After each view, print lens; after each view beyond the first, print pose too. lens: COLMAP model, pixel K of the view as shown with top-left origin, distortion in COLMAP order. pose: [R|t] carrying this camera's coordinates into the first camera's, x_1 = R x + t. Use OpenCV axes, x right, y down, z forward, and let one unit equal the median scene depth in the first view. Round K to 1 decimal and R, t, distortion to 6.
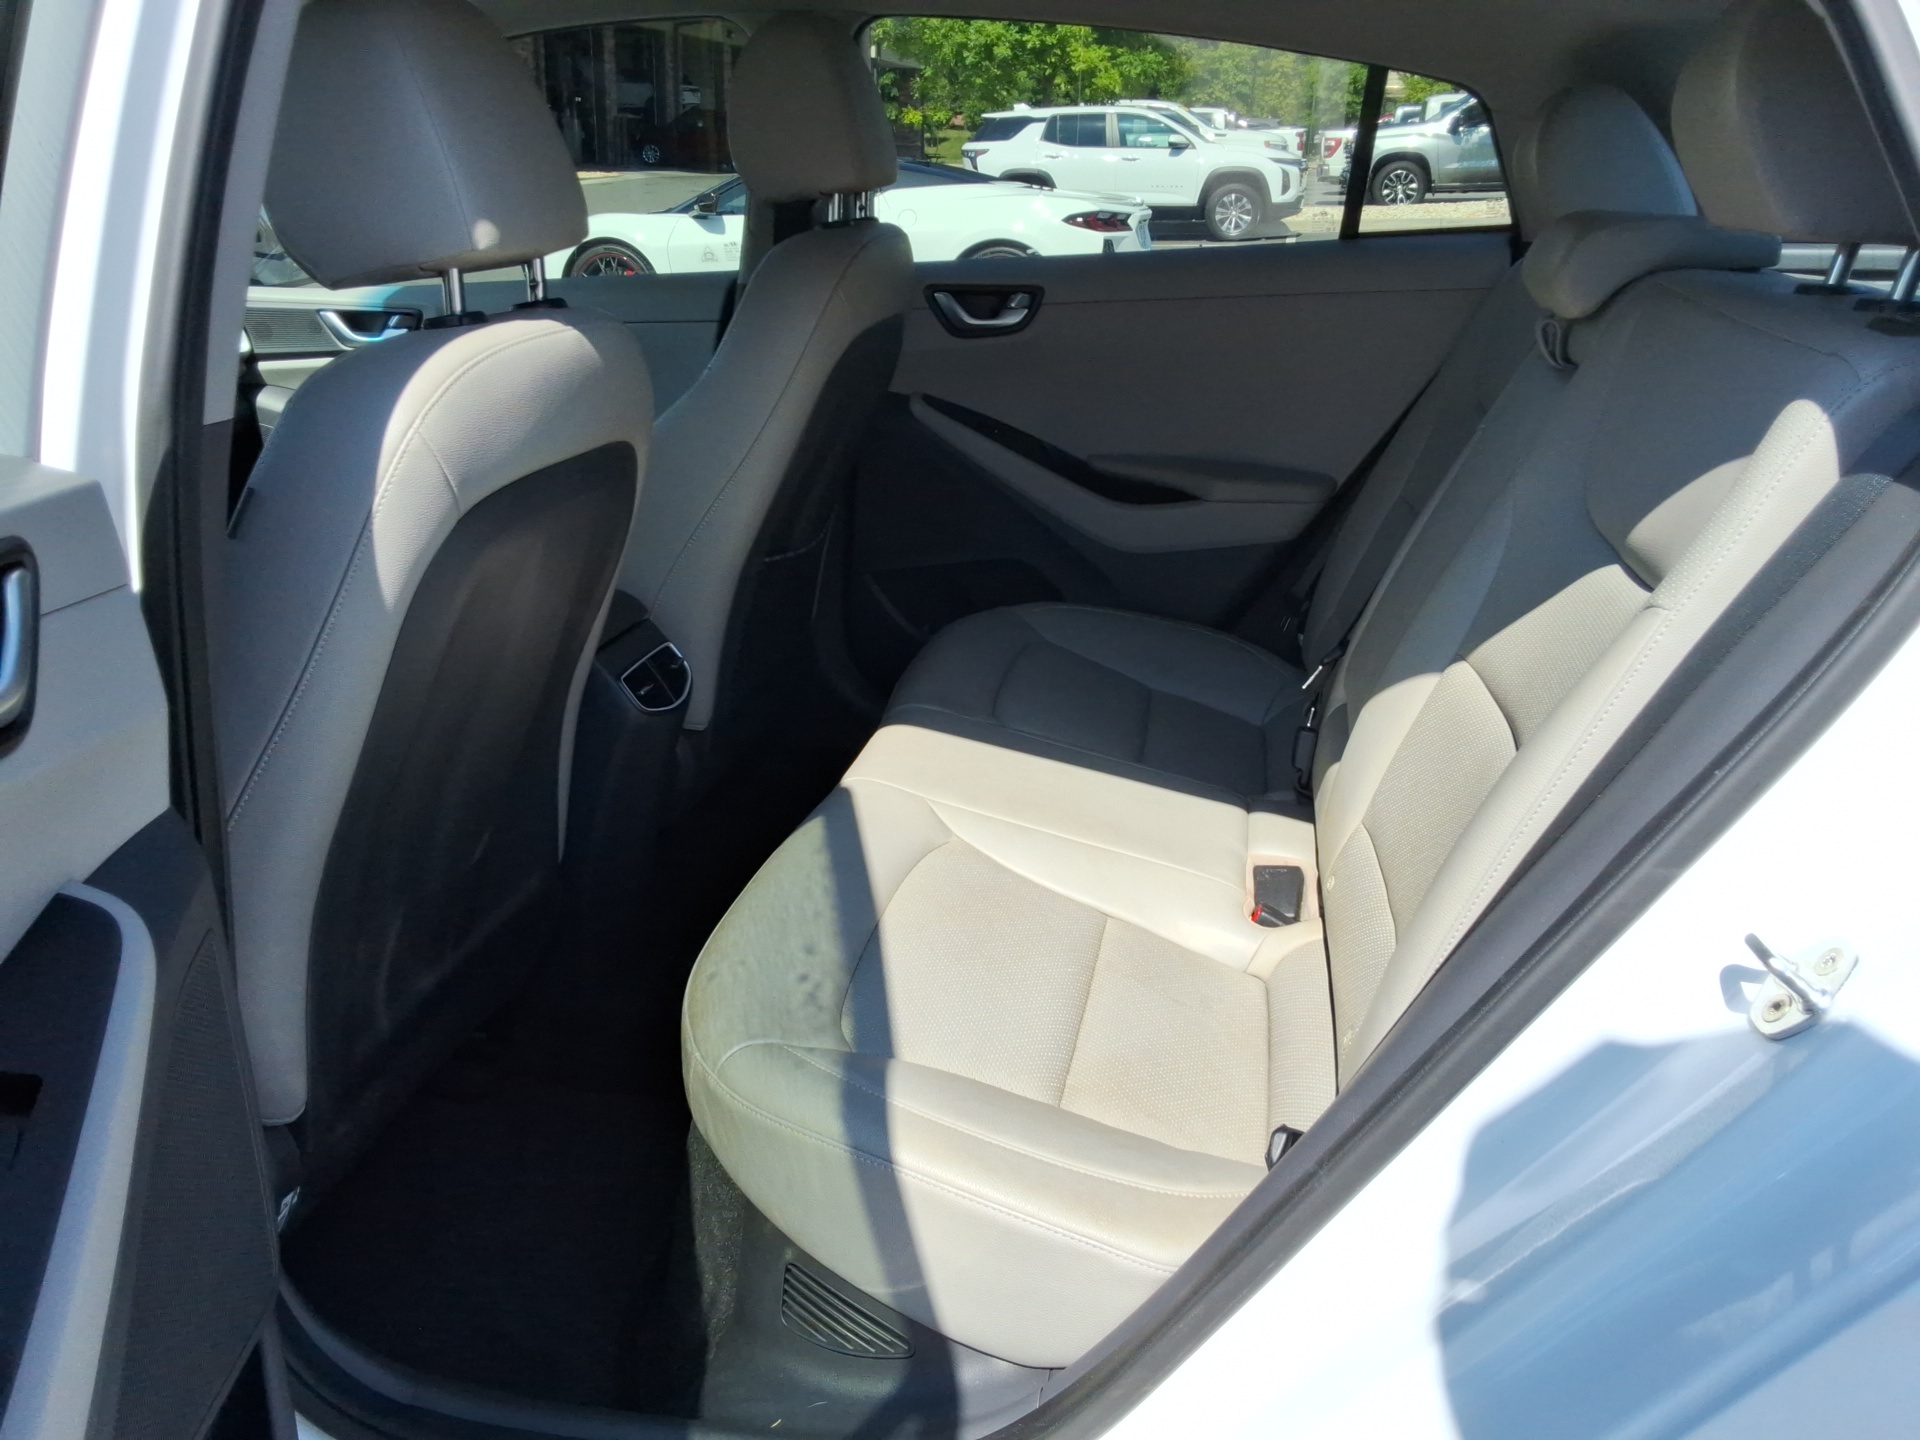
lens RADIAL K [[1538.7, 0, 960.0], [0, 1538.7, 720.0], [0, 0, 1]] dist [0.102975, -0.142326]
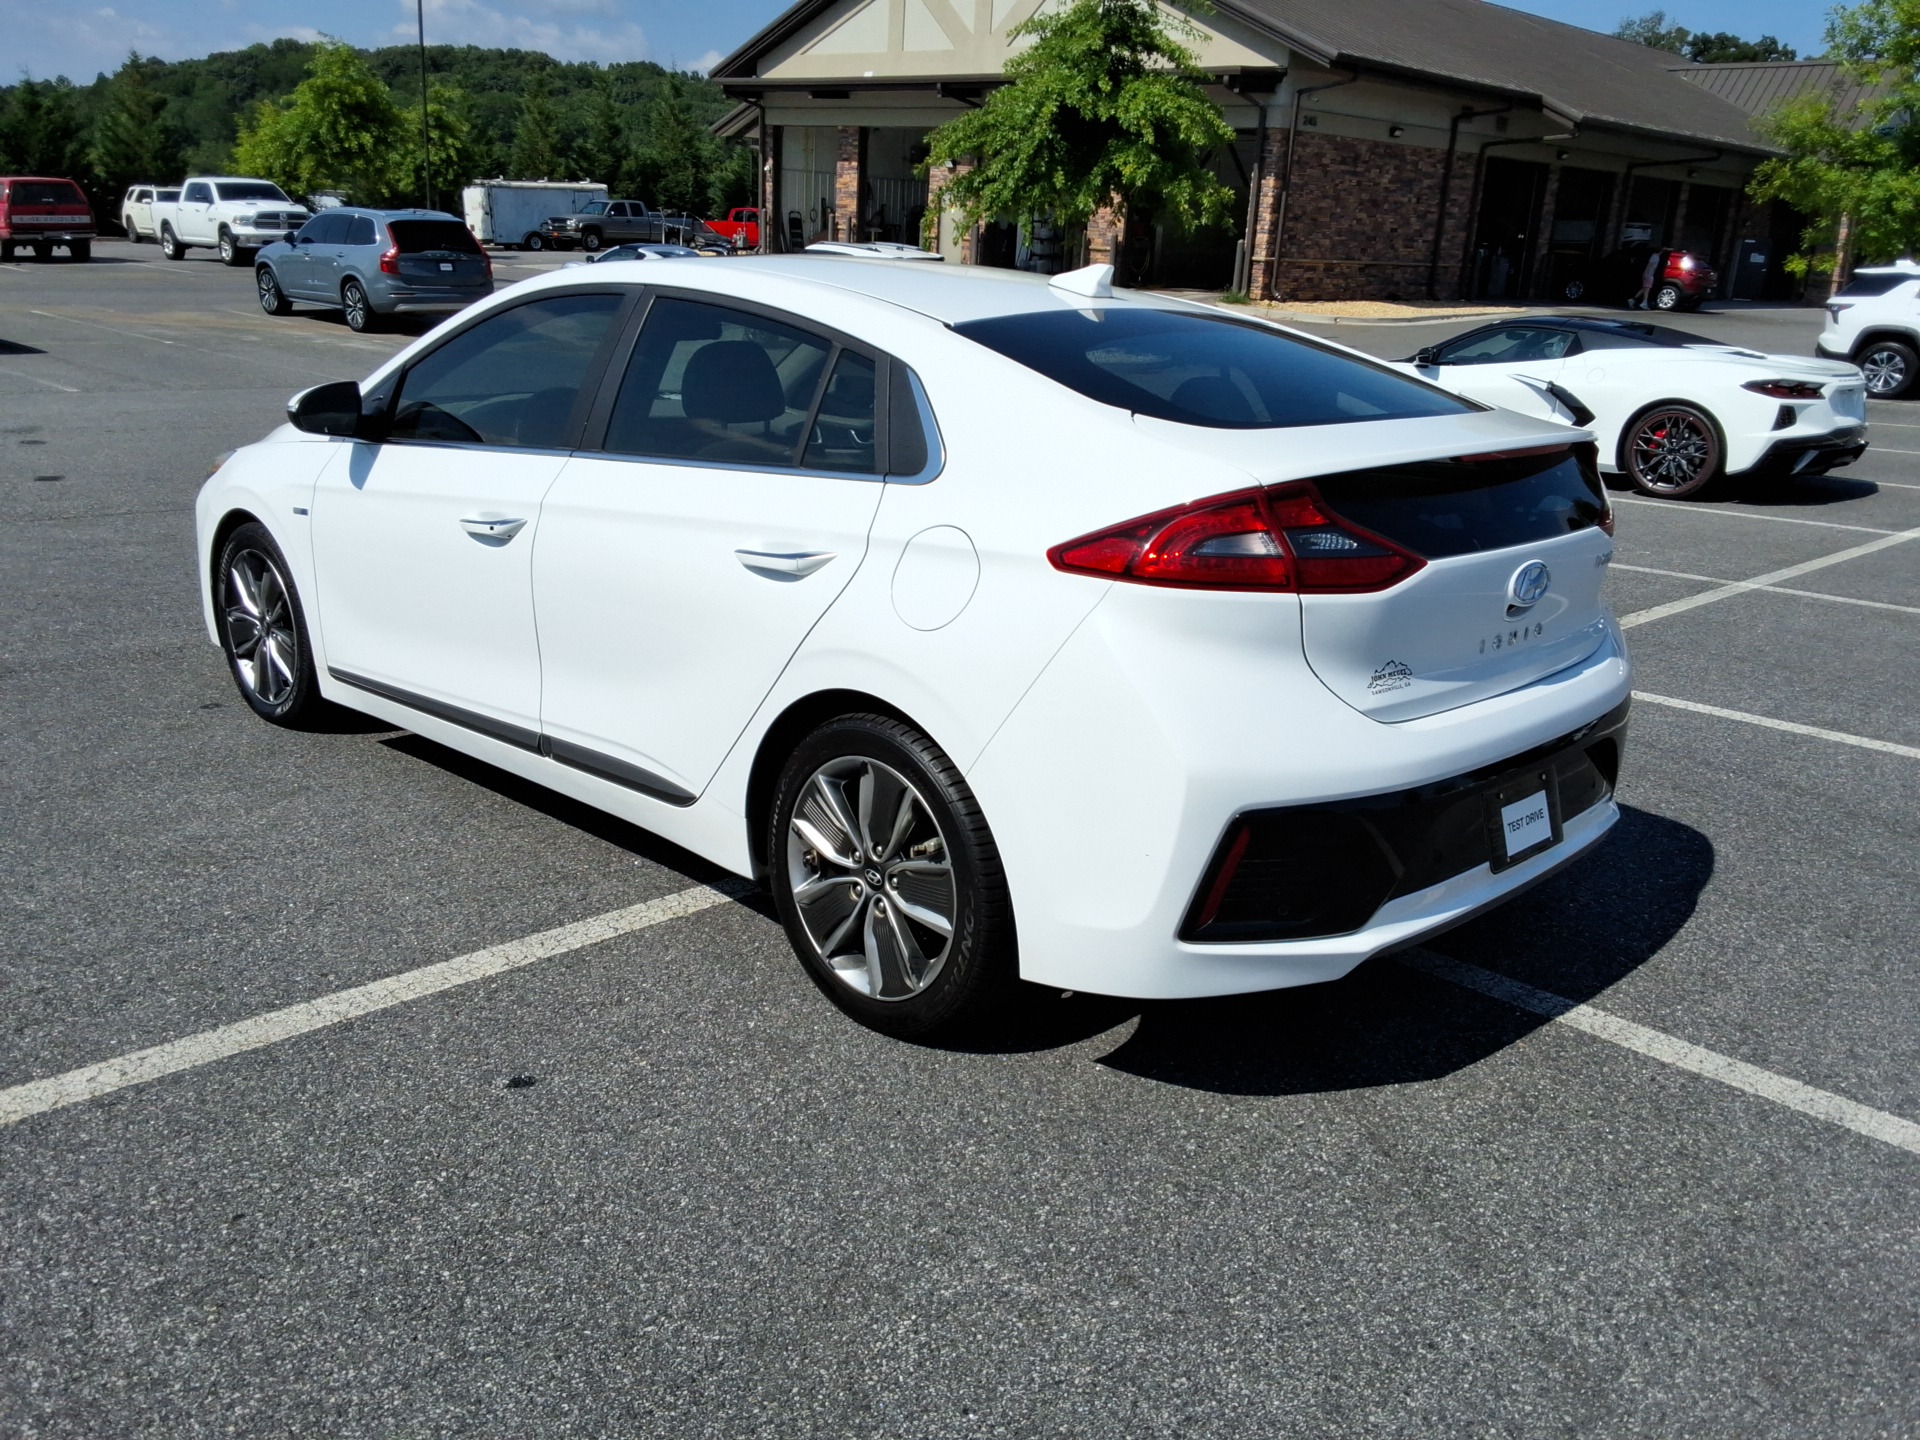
lens RADIAL K [[1568.7, 0, 981.3], [0, 1568.7, 710.9], [0, 0, 1]] dist [0.089795, -0.155701]
pose [[0.840176, 0.168178, -0.515577, 0.104860], [-0.208852, 0.977713, -0.021419, 0.013711], [0.500484, 0.125675, 0.856575, -0.077898]]
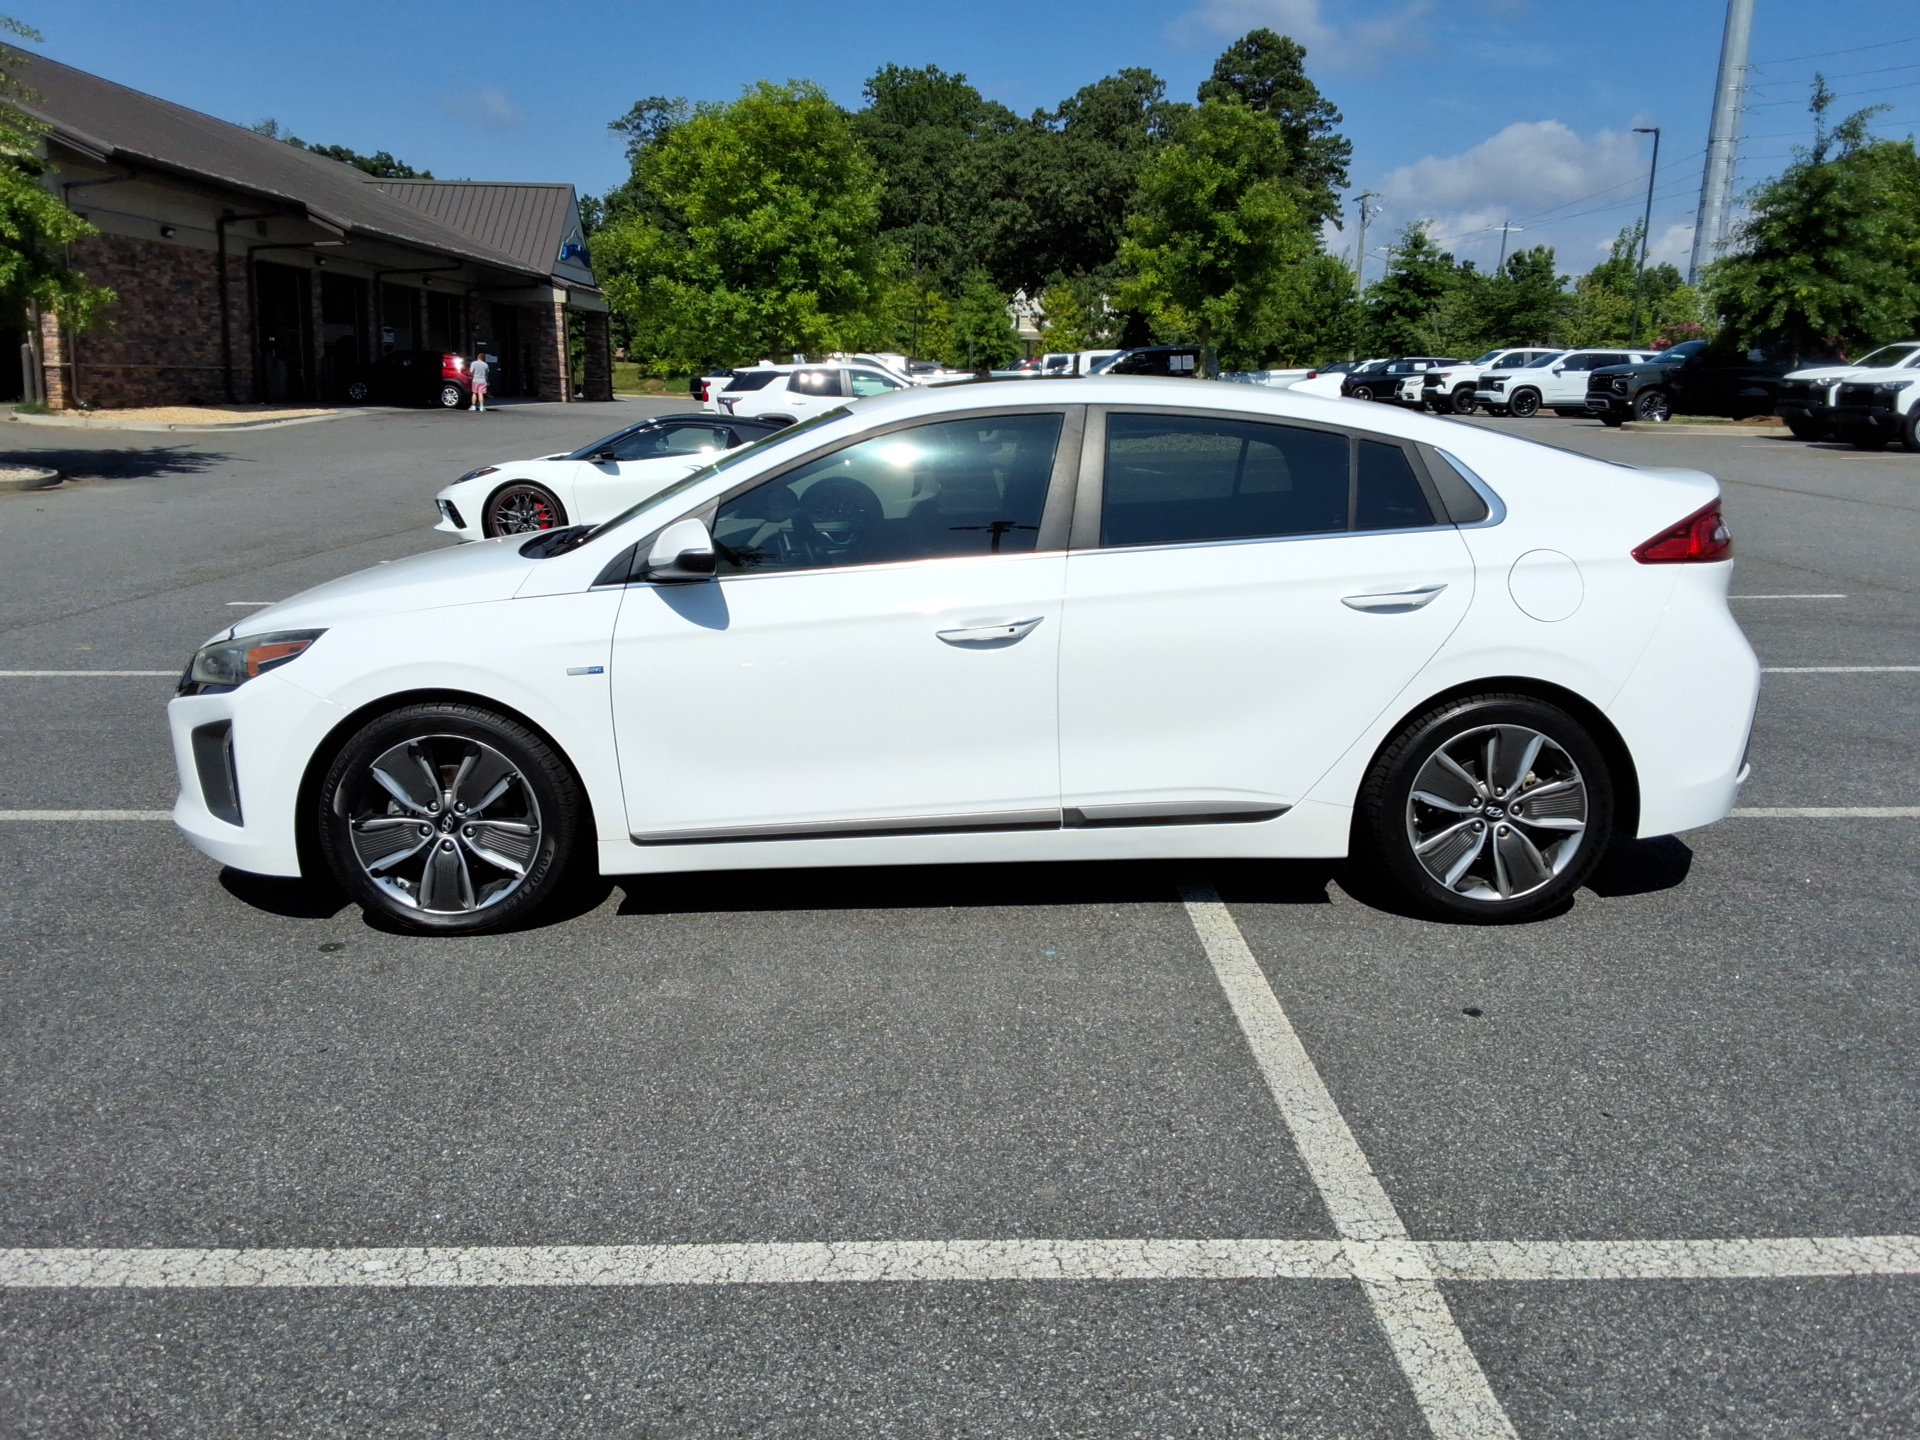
lens RADIAL K [[1568.7, 0, 981.3], [0, 1568.7, 710.9], [0, 0, 1]] dist [0.089795, -0.155701]
pose [[0.973881, -0.042212, 0.223101, -0.074403], [0.073747, 0.988102, -0.134966, 0.036535], [-0.214750, 0.147894, 0.965407, -0.137393]]
